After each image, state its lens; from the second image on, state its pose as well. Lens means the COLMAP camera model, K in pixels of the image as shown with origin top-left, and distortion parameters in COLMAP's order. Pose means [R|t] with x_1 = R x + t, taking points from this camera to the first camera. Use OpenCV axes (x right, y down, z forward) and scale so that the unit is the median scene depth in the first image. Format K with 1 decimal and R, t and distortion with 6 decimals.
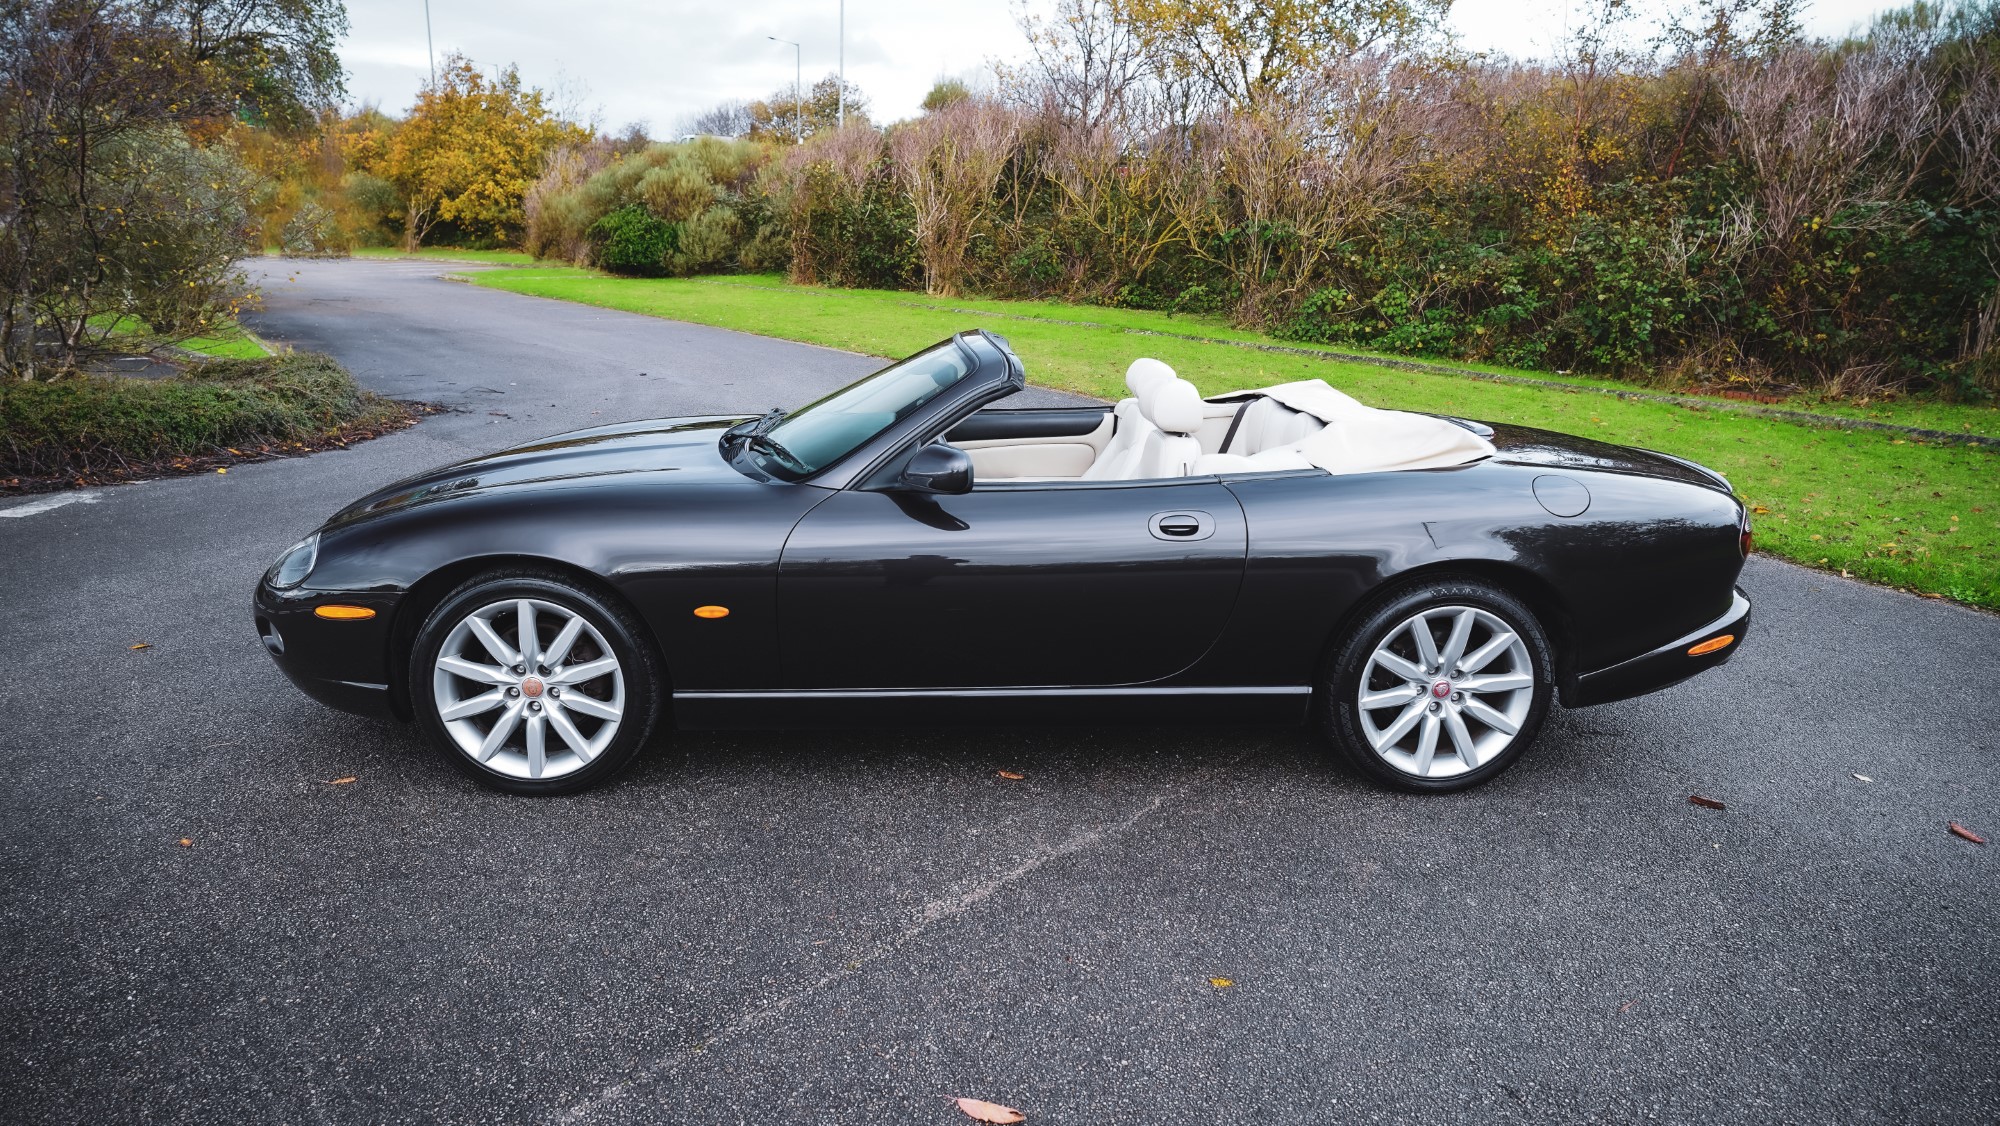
lens RADIAL K [[1190.1, 0, 1002.9], [0, 1190.1, 565.0], [0, 0, 1]] dist [-0.043938, 0.041753]
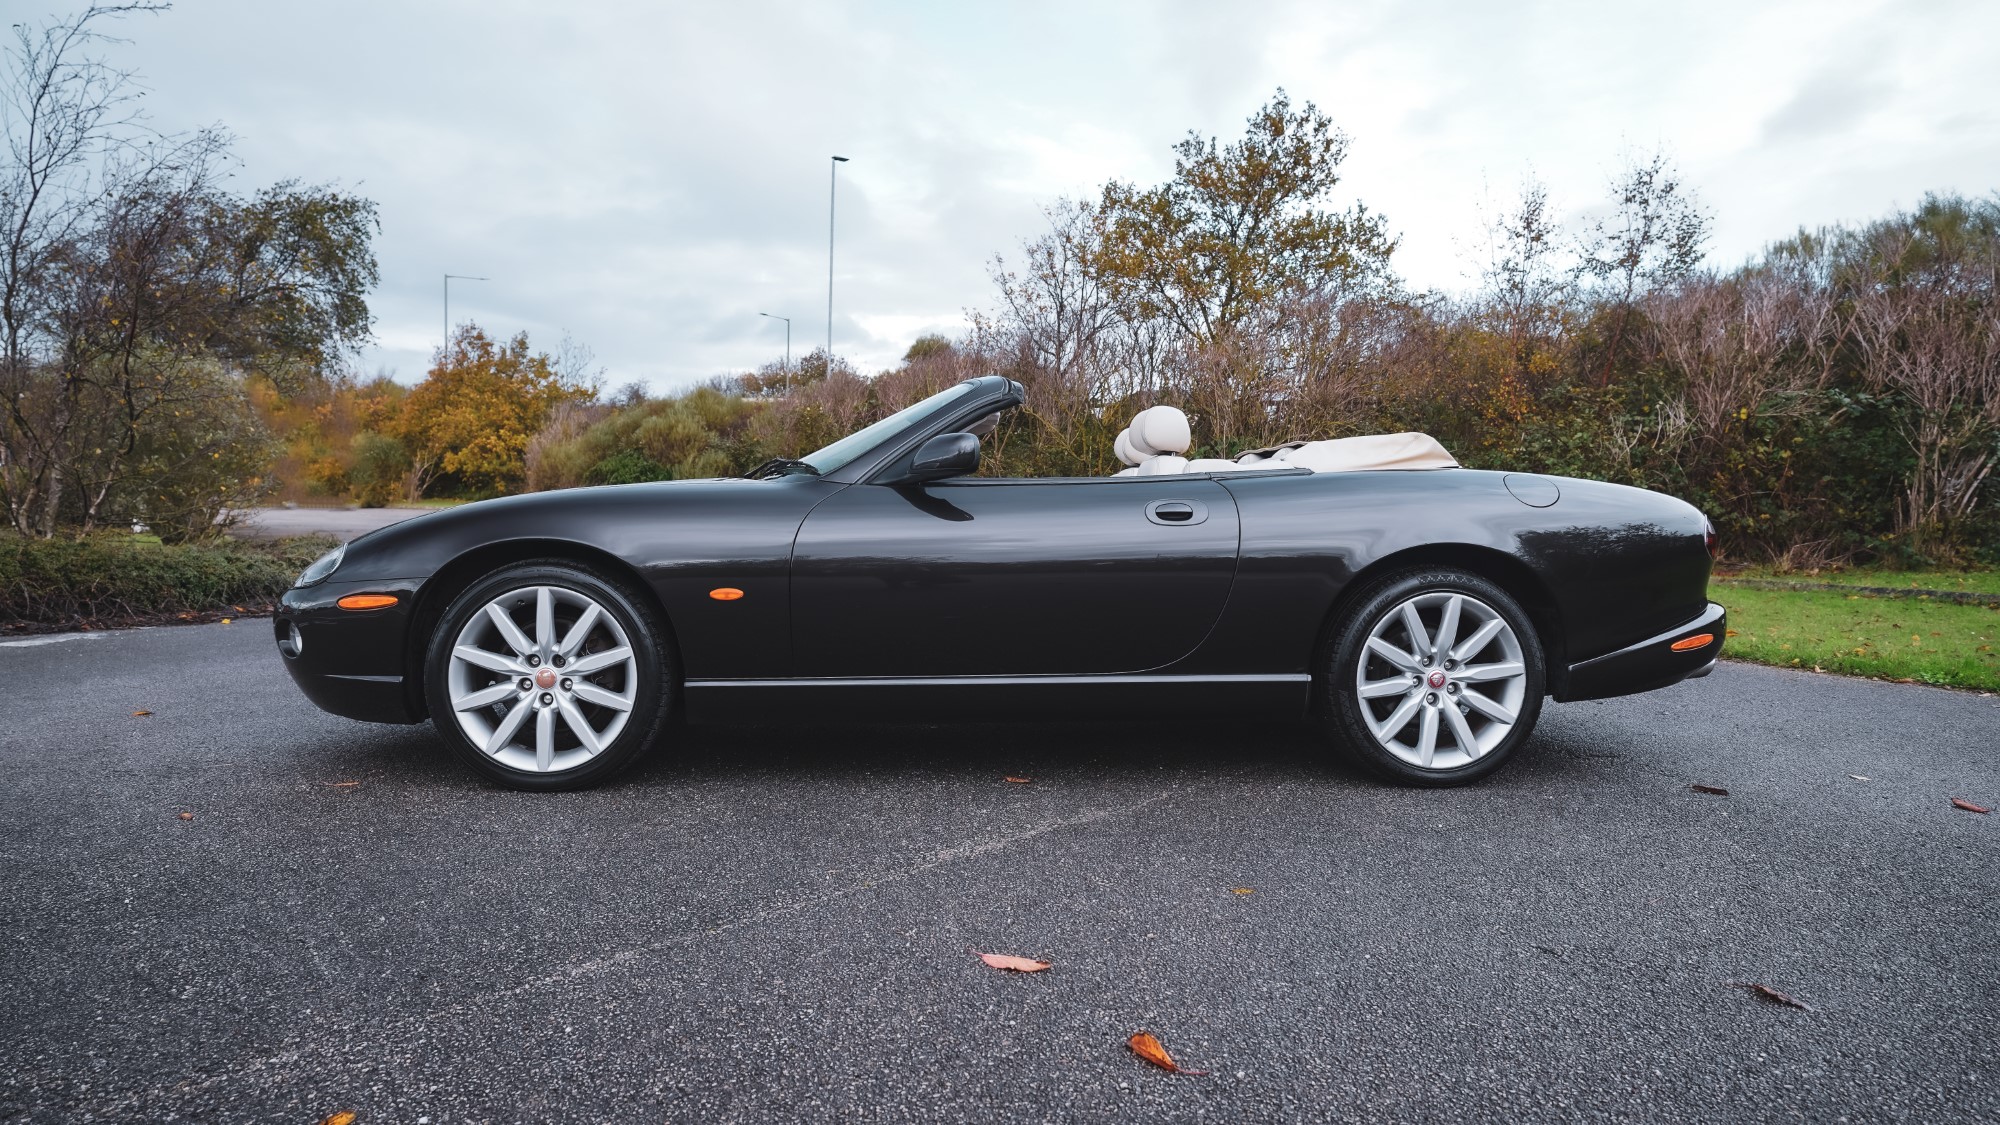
lens RADIAL K [[1178.9, 0, 1000.0], [0, 1178.9, 562.5], [0, 0, 1]] dist [-0.046761, 0.044578]
pose [[0.999794, -0.013271, 0.015354, -0.004921], [0.016230, 0.977063, -0.212330, 0.049697], [-0.012184, 0.212536, 0.977077, -0.001605]]
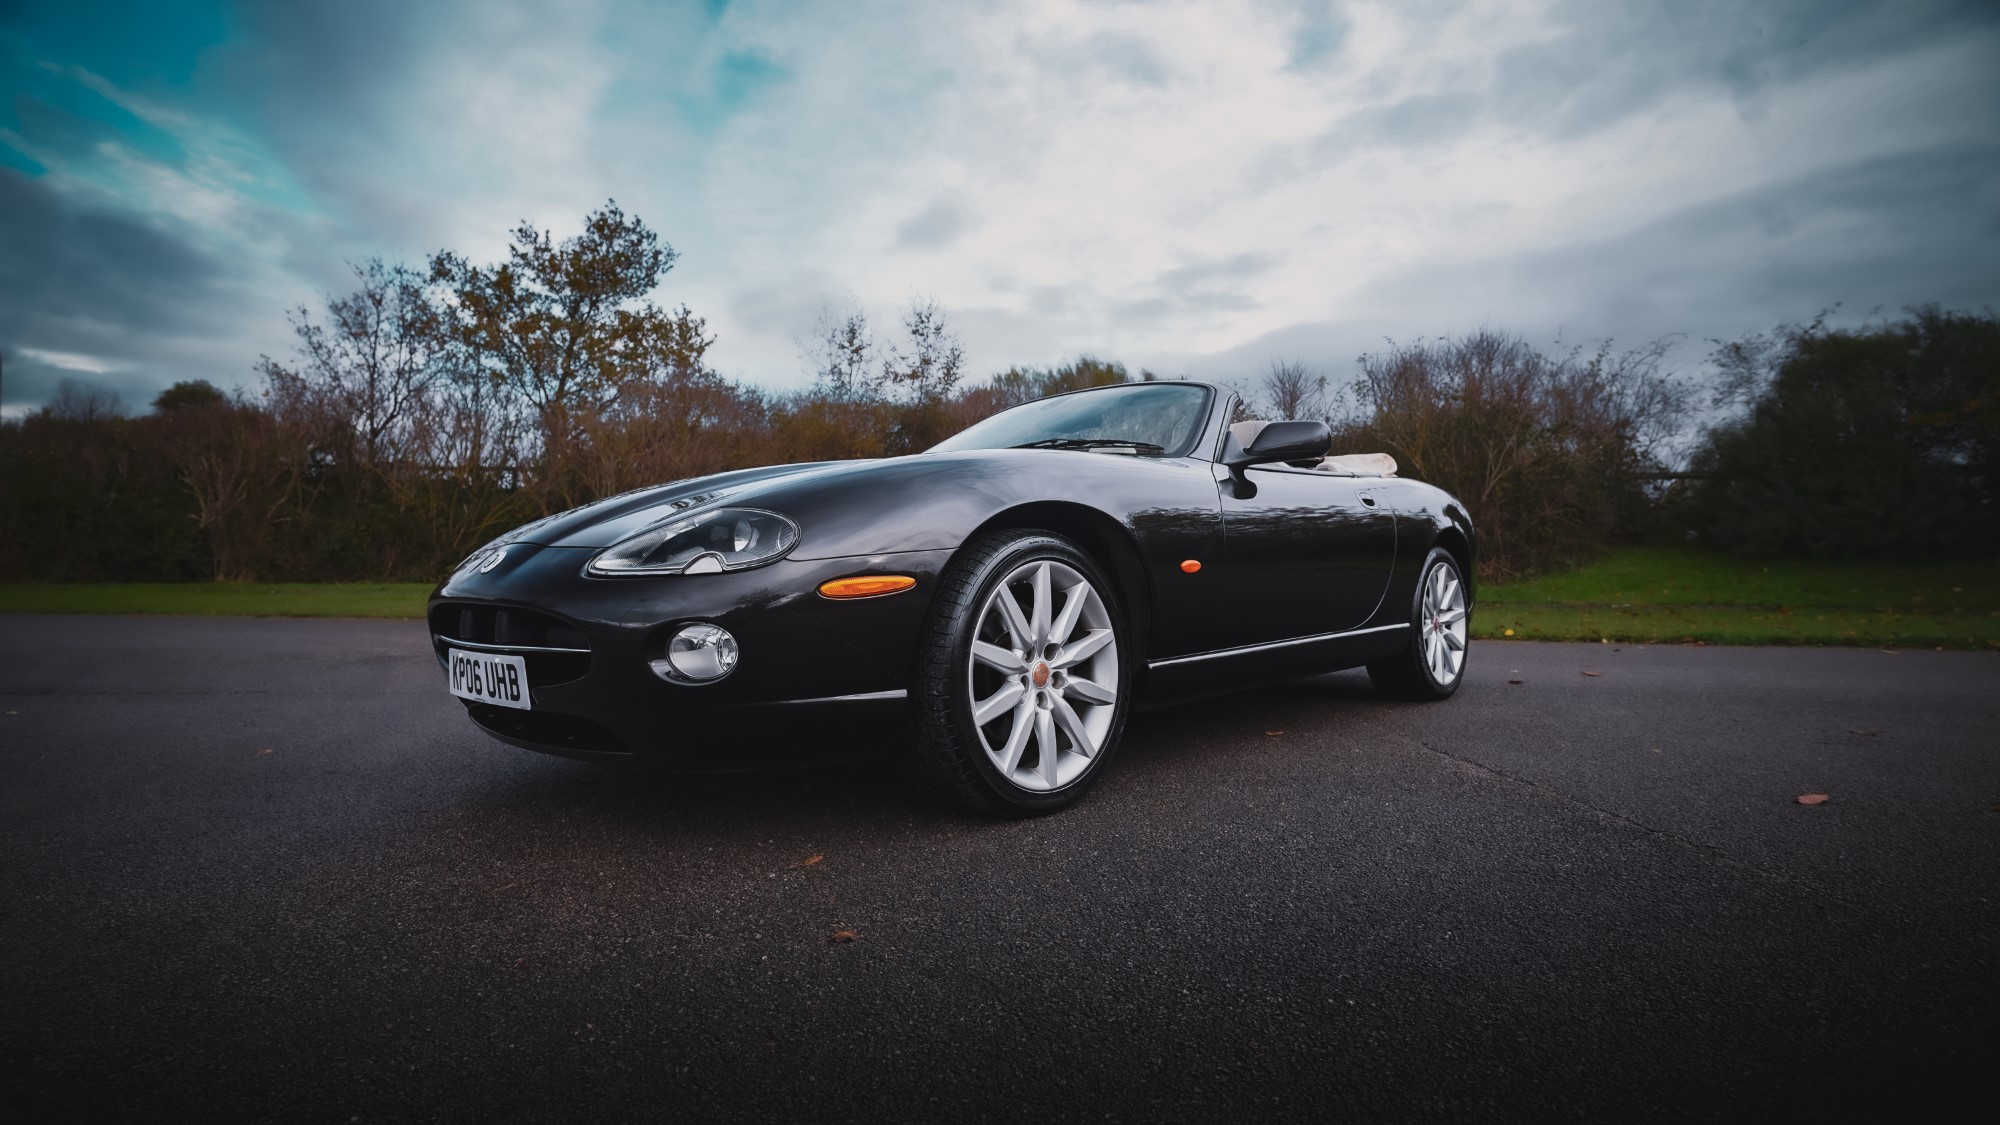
lens RADIAL K [[964.8, 0, 1001.1], [0, 964.8, 557.5], [0, 0, 1]] dist [-0.070999, 0.041728]
pose [[0.733180, -0.023220, 0.679638, -0.191517], [0.201927, 0.961774, -0.184976, 0.031527], [-0.649363, 0.272857, 0.709842, 0.114850]]
